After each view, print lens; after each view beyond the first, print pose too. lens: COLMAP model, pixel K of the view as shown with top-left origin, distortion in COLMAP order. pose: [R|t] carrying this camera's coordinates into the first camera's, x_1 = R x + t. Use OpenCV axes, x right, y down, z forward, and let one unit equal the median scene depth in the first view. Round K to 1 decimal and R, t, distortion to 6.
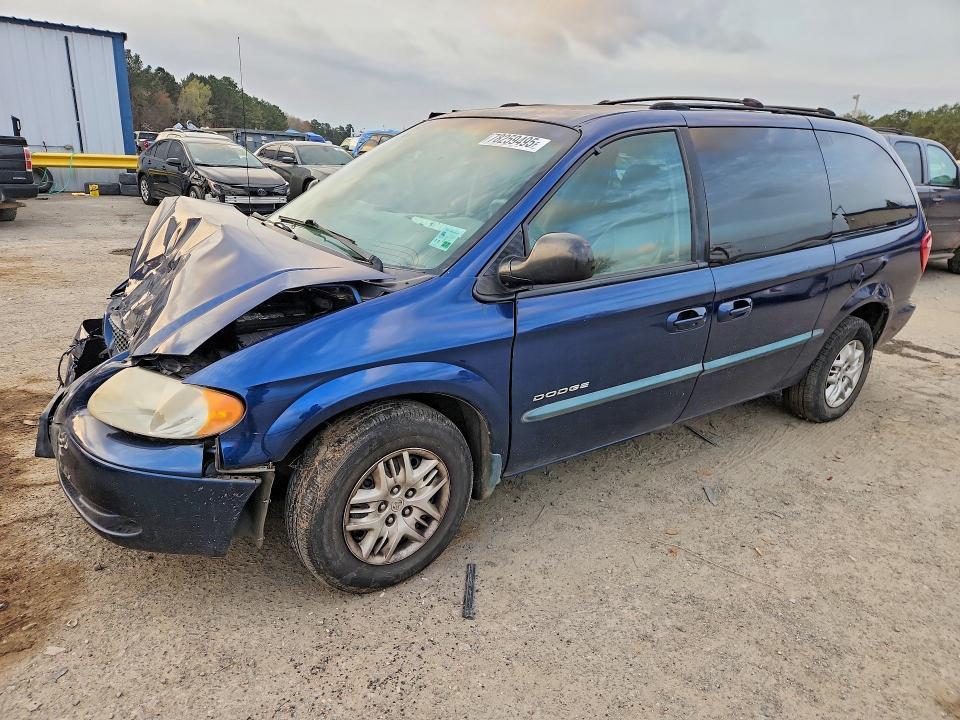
lens RADIAL K [[681.8, 0, 482.8], [0, 681.8, 356.4], [0, 0, 1]] dist [0.040368, -0.043100]
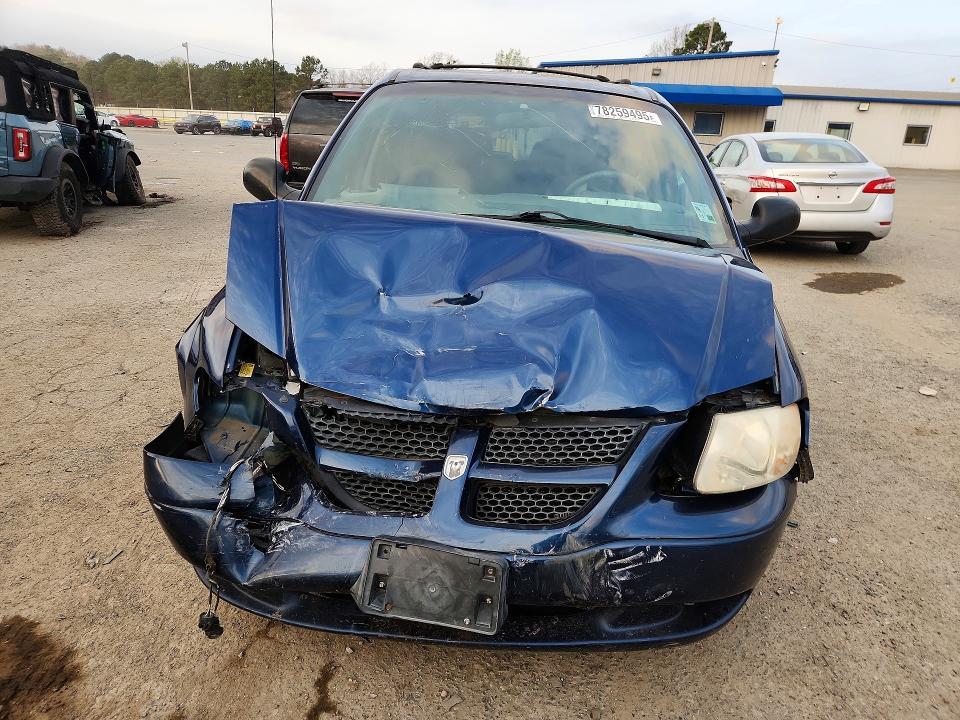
lens RADIAL K [[681.8, 0, 483.1], [0, 681.8, 356.2], [0, 0, 1]] dist [0.040368, -0.043100]
pose [[0.577634, -0.270130, 0.770304, -1.126726], [0.215109, 0.960676, 0.175584, -0.214023], [-0.787443, 0.064276, 0.613027, 0.658230]]
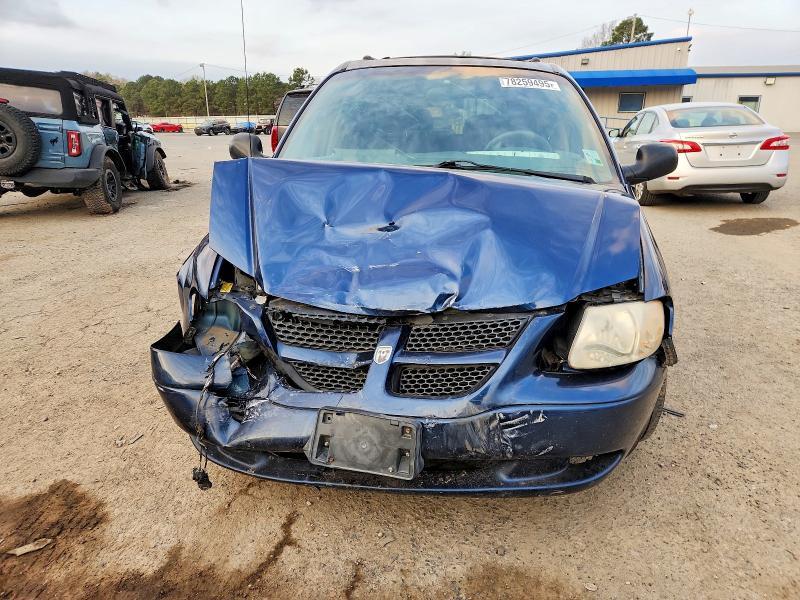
lens RADIAL K [[568.2, 0, 401.6], [0, 568.2, 303.8], [0, 0, 1]] dist [0.040368, -0.043100]
pose [[0.633627, -0.276906, 0.722385, -1.141111], [0.253655, 0.956493, 0.144156, -0.151206], [-0.730874, 0.091895, 0.676298, 0.584050]]
